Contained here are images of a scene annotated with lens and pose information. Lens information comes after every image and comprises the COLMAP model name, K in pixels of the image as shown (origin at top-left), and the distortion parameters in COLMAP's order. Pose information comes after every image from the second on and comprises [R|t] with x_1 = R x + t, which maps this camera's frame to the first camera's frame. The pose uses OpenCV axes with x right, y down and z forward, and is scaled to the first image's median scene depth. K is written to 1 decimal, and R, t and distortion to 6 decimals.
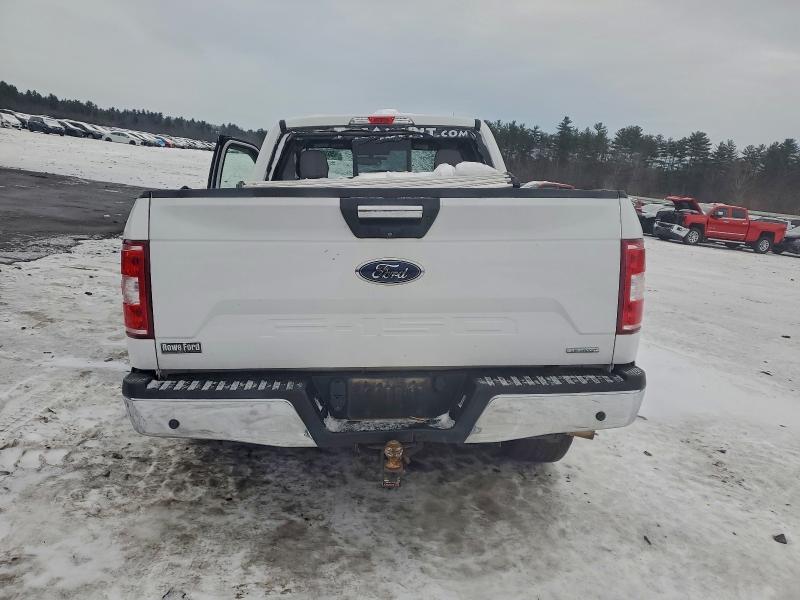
lens RADIAL K [[612.5, 0, 404.1], [0, 612.5, 304.8], [0, 0, 1]] dist [0.062295, -0.029999]
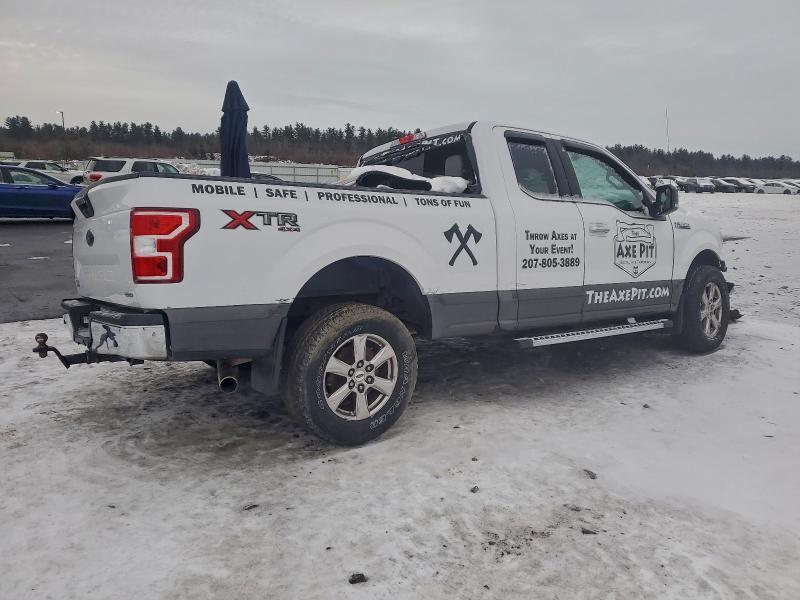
lens RADIAL K [[612.5, 0, 402.4], [0, 612.5, 303.2], [0, 0, 1]] dist [0.062295, -0.029999]
pose [[0.544755, 0.050634, -0.837065, 1.222748], [-0.126916, 0.991656, -0.022610, 0.033331], [0.828936, 0.118554, 0.546635, 0.546410]]
